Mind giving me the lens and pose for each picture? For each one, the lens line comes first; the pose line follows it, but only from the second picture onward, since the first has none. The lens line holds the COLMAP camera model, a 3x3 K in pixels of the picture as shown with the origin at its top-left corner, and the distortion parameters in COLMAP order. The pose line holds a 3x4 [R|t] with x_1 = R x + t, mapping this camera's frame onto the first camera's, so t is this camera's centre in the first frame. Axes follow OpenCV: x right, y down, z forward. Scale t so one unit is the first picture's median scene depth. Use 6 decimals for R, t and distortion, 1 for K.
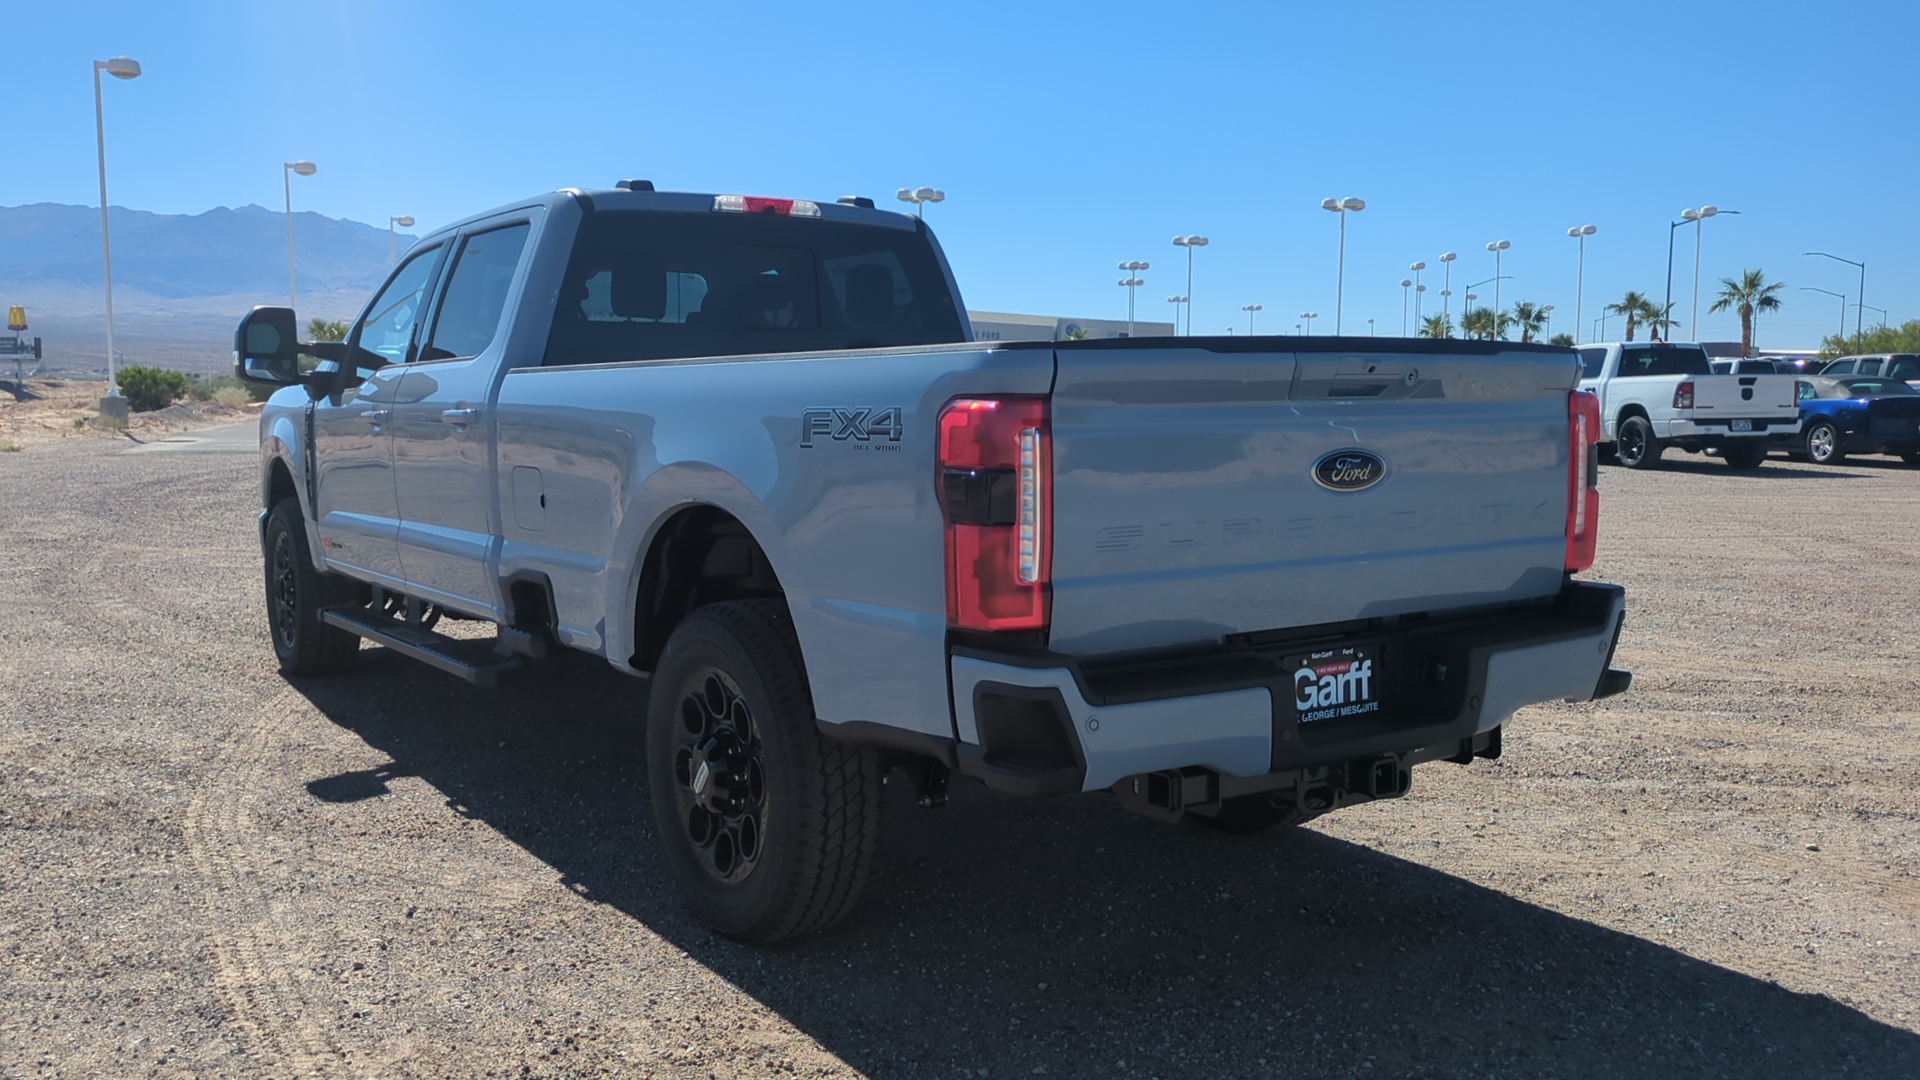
lens RADIAL K [[1651.0, 0, 964.4], [0, 1651.0, 547.6], [0, 0, 1]] dist [0.048565, -0.033297]
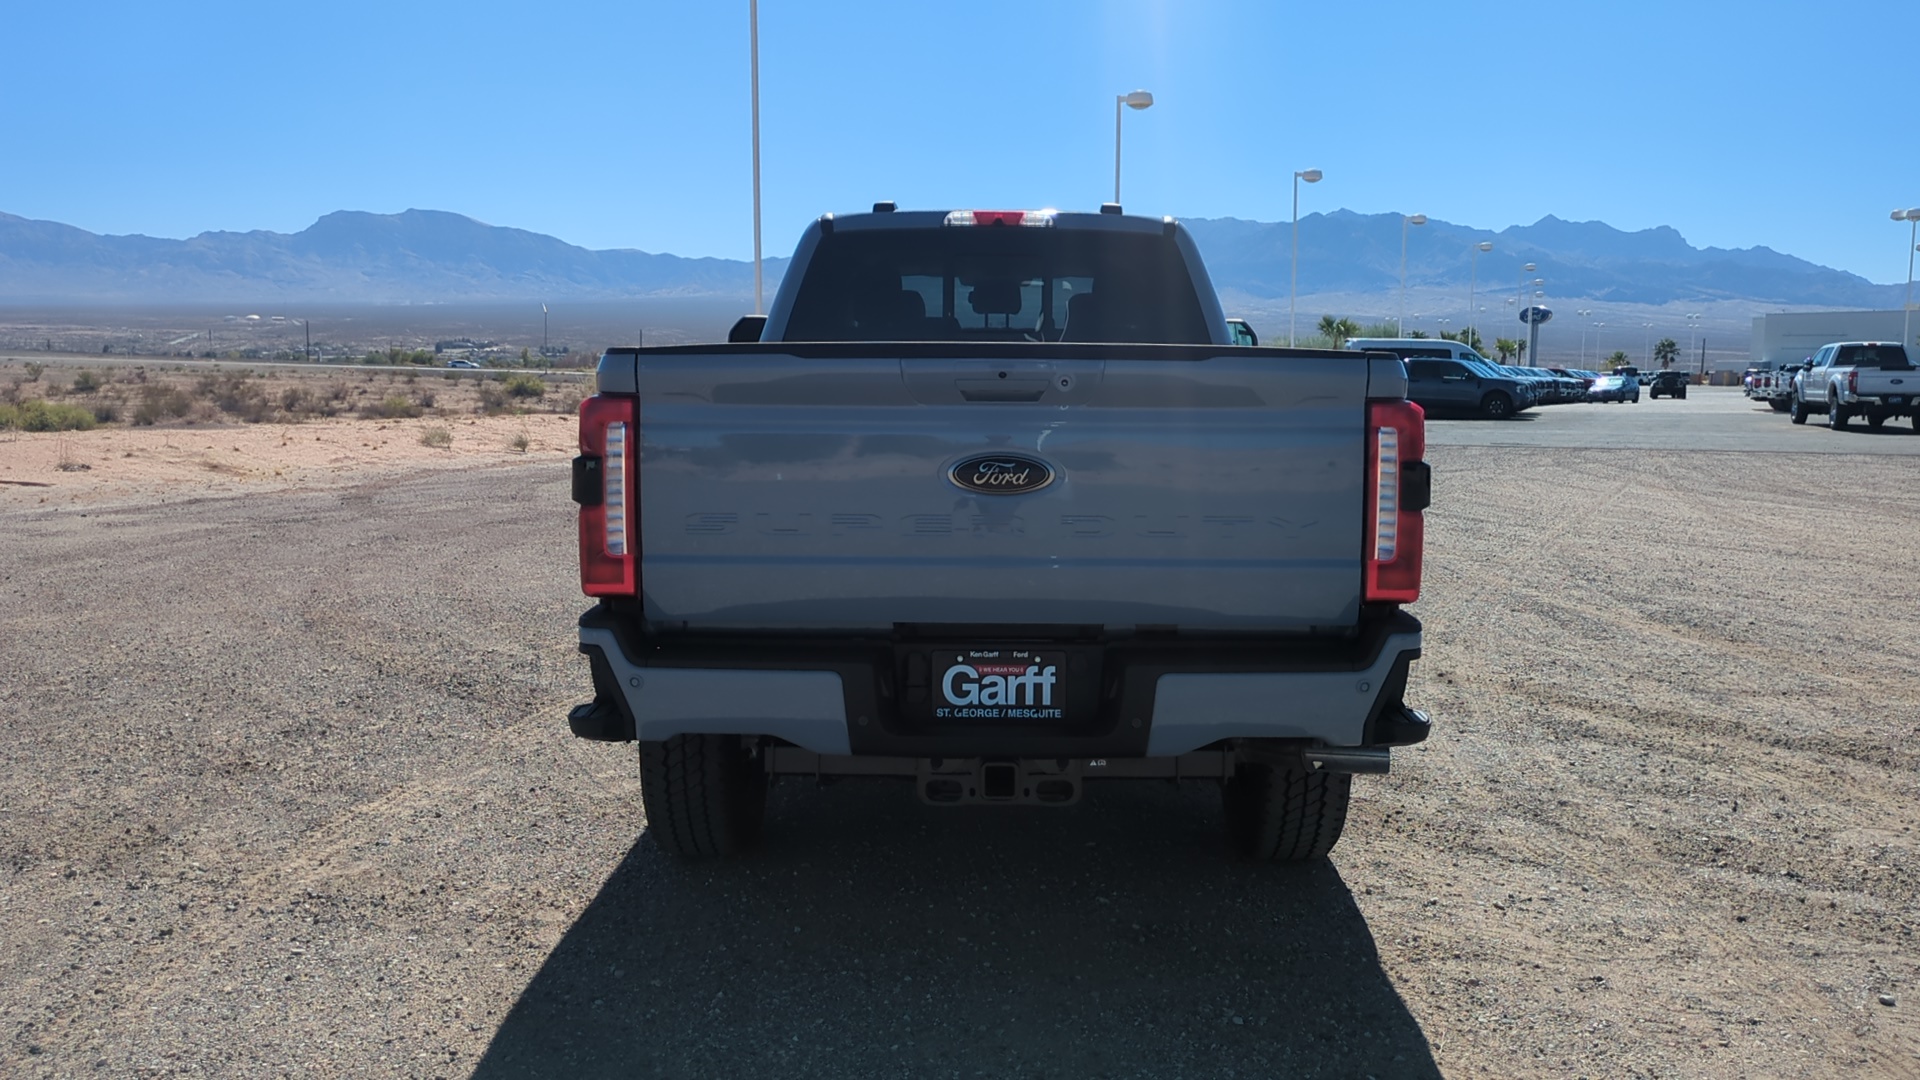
lens RADIAL K [[1651.0, 0, 969.9], [0, 1651.0, 526.6], [0, 0, 1]] dist [0.048565, -0.033297]
pose [[0.817712, 0.062095, -0.572268, 0.768952], [-0.067195, 0.997665, 0.012239, -0.024844], [0.571692, 0.028446, 0.819975, 0.155778]]
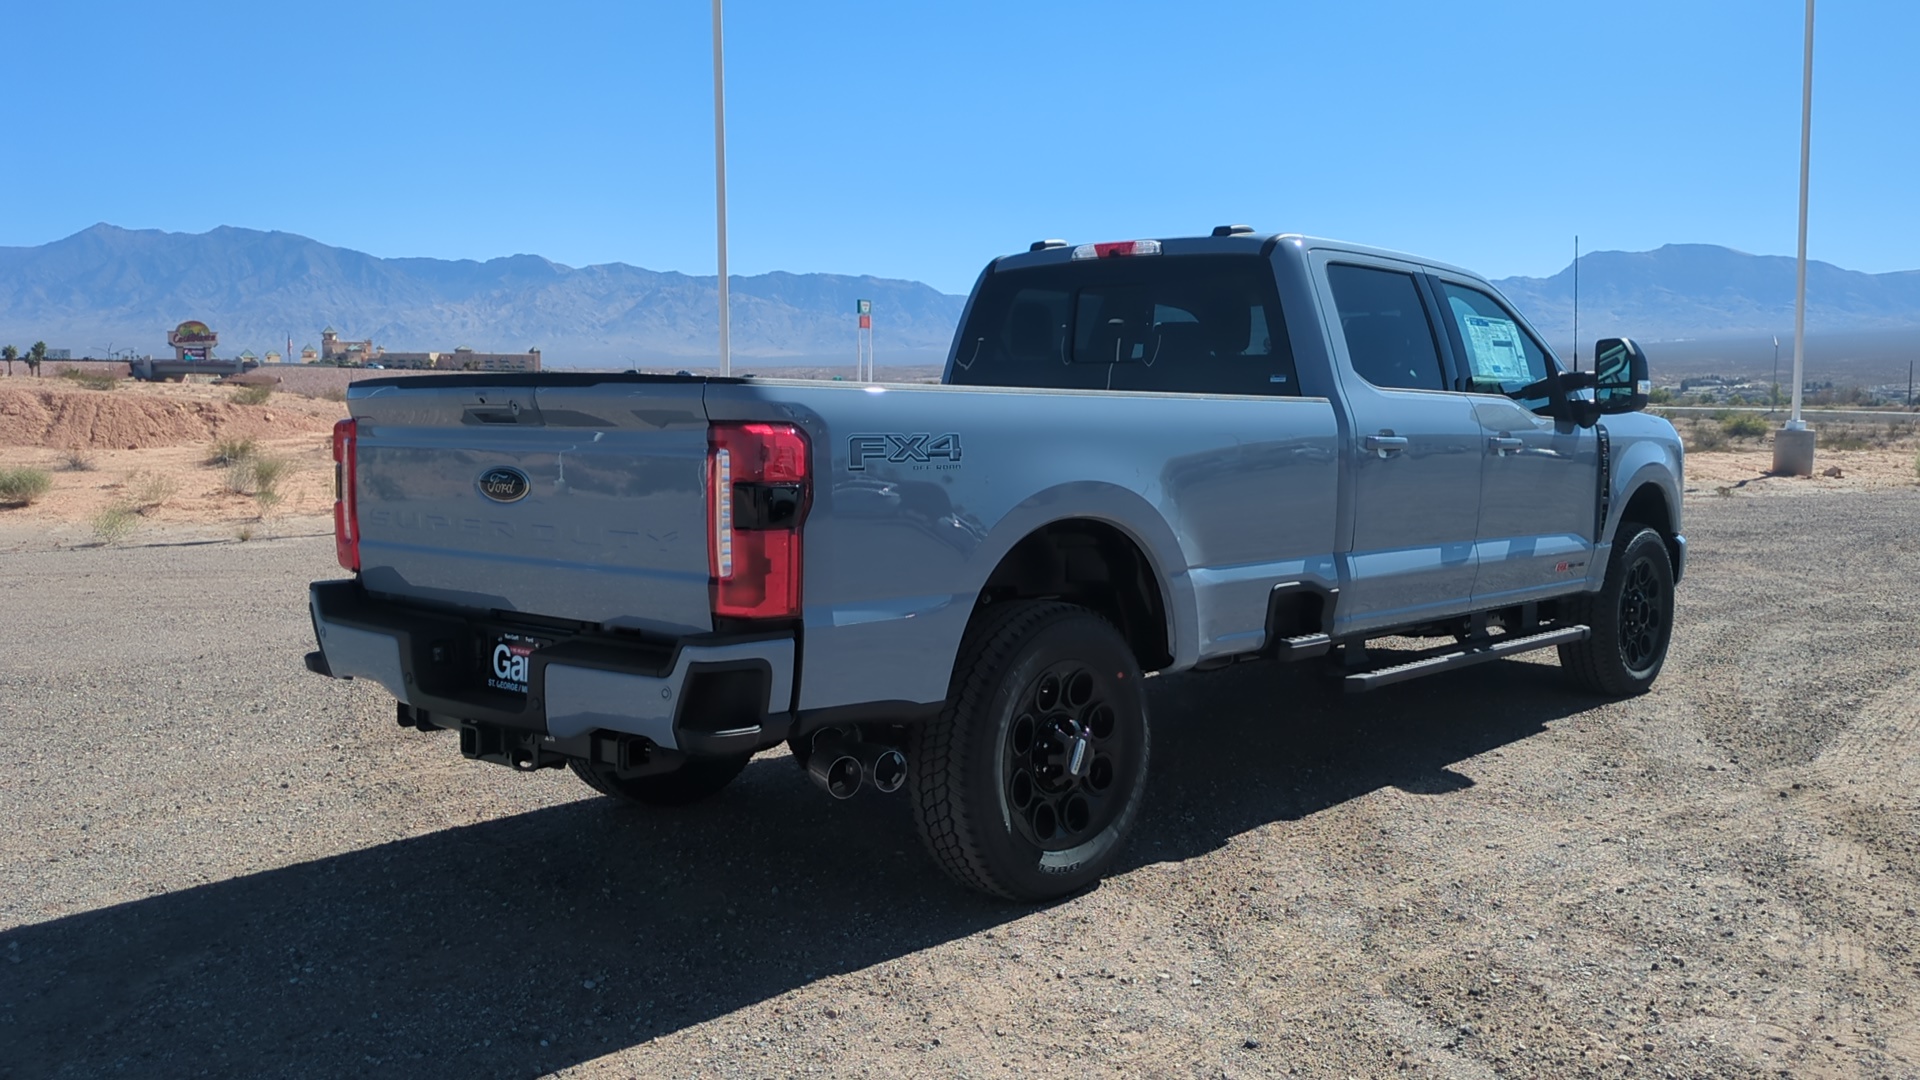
lens RADIAL K [[1651.0, 0, 971.6], [0, 1651.0, 542.2], [0, 0, 1]] dist [0.048565, -0.033297]
pose [[0.238047, 0.081405, -0.967836, 1.429085], [-0.097950, 0.993413, 0.059465, -0.106100], [0.966302, 0.080644, 0.244453, 1.001149]]
